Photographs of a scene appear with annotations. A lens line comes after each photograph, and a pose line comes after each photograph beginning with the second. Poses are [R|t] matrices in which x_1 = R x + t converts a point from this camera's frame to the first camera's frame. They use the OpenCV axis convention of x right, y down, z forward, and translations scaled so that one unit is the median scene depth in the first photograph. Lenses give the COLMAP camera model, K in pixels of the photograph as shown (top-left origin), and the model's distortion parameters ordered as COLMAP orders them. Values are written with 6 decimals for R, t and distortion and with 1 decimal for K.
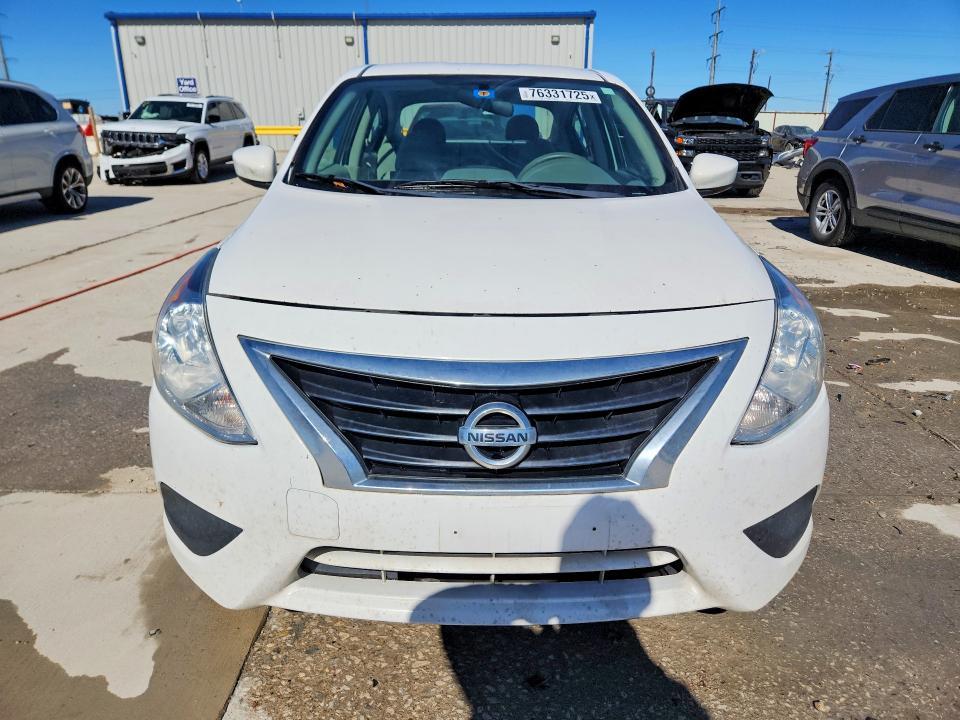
lens RADIAL K [[739.8, 0, 480.0], [0, 739.8, 360.0], [0, 0, 1]] dist [0.042706, -0.002928]
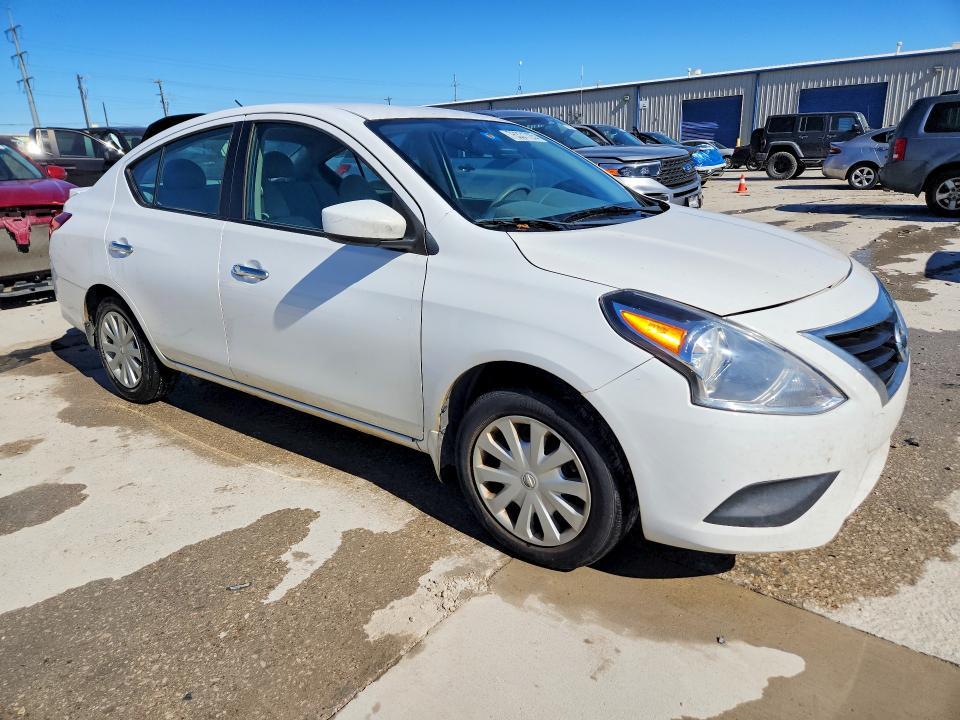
lens RADIAL K [[739.8, 0, 480.0], [0, 739.8, 360.0], [0, 0, 1]] dist [0.042706, -0.002928]
pose [[0.517791, -0.257127, 0.815953, -1.039653], [0.281243, 0.951914, 0.121499, -0.182933], [-0.807957, 0.166570, 0.565207, 0.461627]]
